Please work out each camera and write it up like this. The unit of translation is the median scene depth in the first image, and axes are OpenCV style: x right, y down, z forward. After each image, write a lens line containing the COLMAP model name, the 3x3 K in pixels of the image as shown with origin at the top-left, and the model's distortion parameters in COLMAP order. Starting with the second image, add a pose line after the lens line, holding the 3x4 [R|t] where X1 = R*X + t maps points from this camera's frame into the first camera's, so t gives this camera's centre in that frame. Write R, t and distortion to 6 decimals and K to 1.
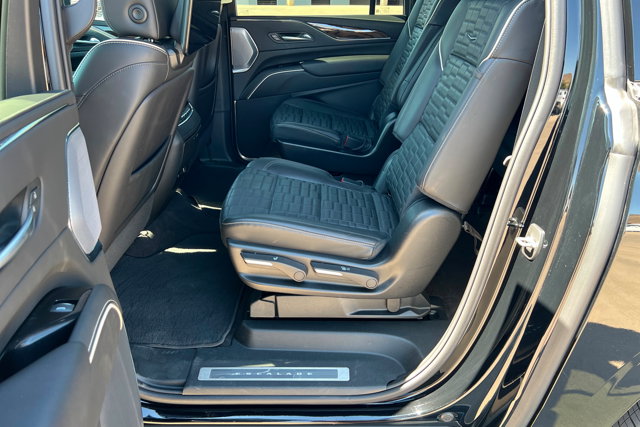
lens RADIAL K [[475.2, 0, 320.0], [0, 475.2, 213.5], [0, 0, 1]] dist [0.007351, -0.005854]
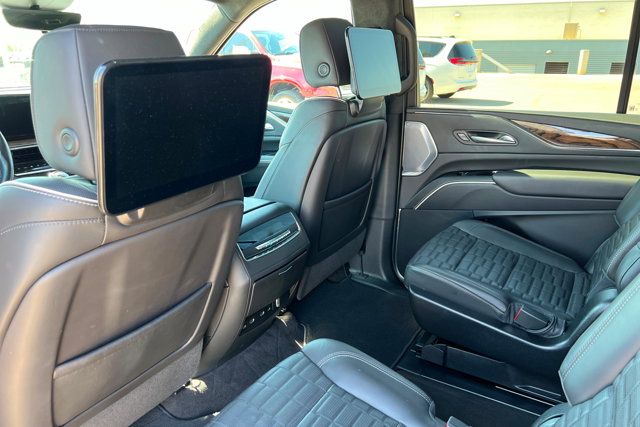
lens RADIAL K [[475.2, 0, 320.0], [0, 475.2, 213.5], [0, 0, 1]] dist [0.007351, -0.005854]
pose [[0.857790, 0.156788, -0.489504, 0.097325], [-0.216866, 0.973822, -0.068113, -0.152037], [0.466011, 0.164583, 0.869337, 0.264762]]
